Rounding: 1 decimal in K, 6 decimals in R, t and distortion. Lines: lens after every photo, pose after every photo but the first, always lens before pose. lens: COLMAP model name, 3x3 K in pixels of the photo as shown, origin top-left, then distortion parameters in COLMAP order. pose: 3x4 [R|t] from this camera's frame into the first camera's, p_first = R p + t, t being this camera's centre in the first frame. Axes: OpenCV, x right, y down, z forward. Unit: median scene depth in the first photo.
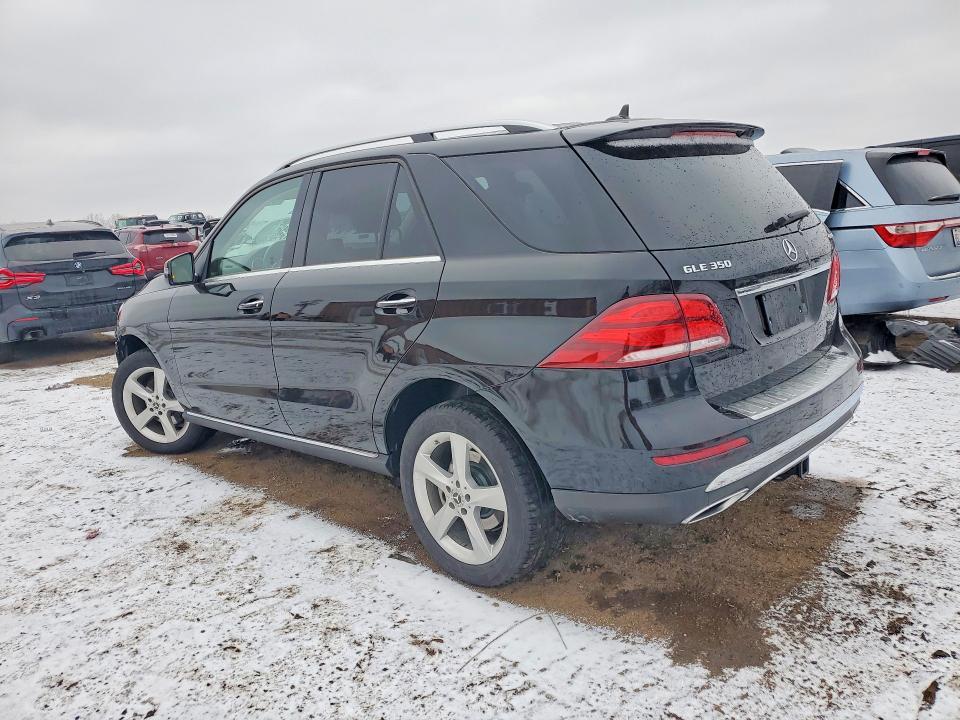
lens RADIAL K [[747.2, 0, 474.5], [0, 747.2, 358.1], [0, 0, 1]] dist [-0.005538, 0.042652]
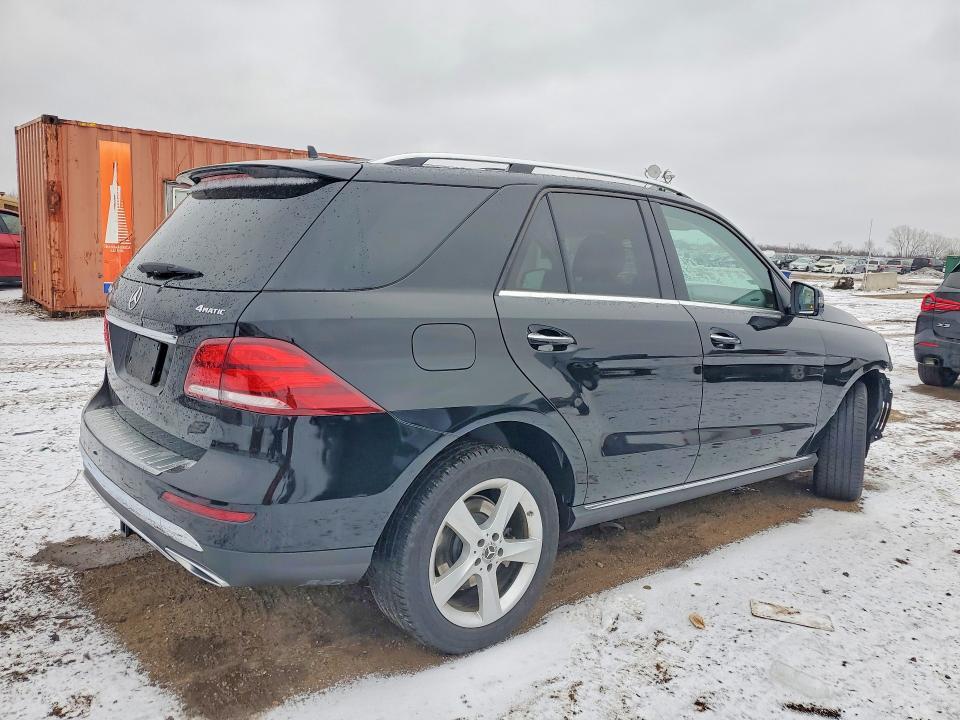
lens RADIAL K [[747.2, 0, 474.5], [0, 747.2, 358.1], [0, 0, 1]] dist [-0.005538, 0.042652]
pose [[-0.107099, 0.216865, -0.970309, 1.347367], [-0.233557, 0.943126, 0.236568, -0.409012], [0.966427, 0.251958, -0.050357, 1.511135]]
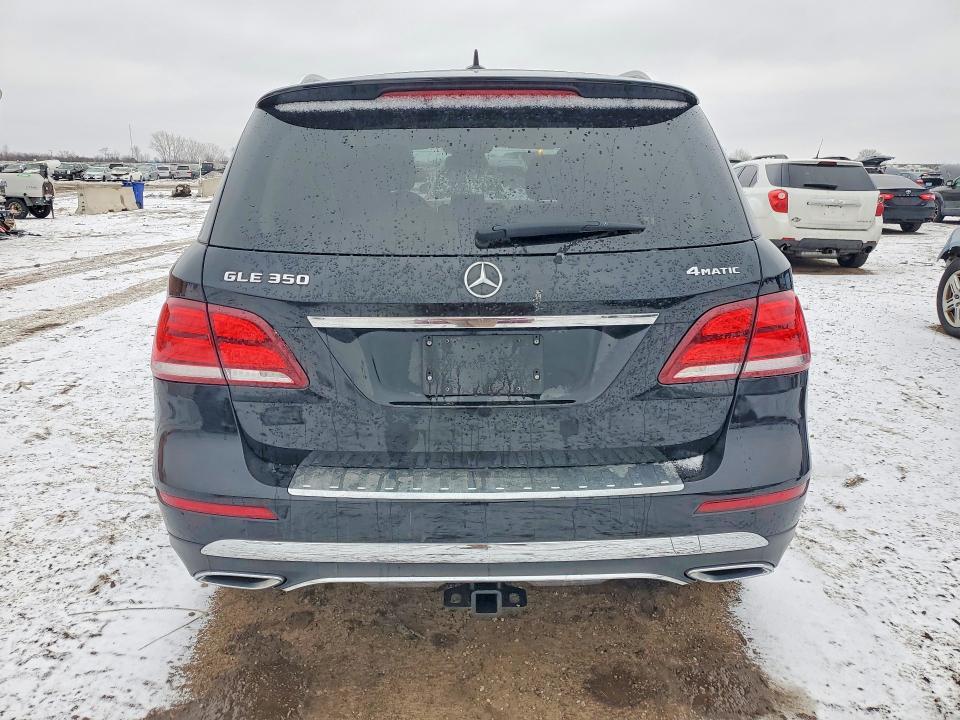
lens RADIAL K [[747.2, 0, 474.5], [0, 747.2, 358.1], [0, 0, 1]] dist [-0.005538, 0.042652]
pose [[0.707909, 0.244277, -0.662717, 0.868400], [-0.192426, 0.969498, 0.151808, -0.176449], [0.679586, 0.020058, 0.733322, 0.526106]]
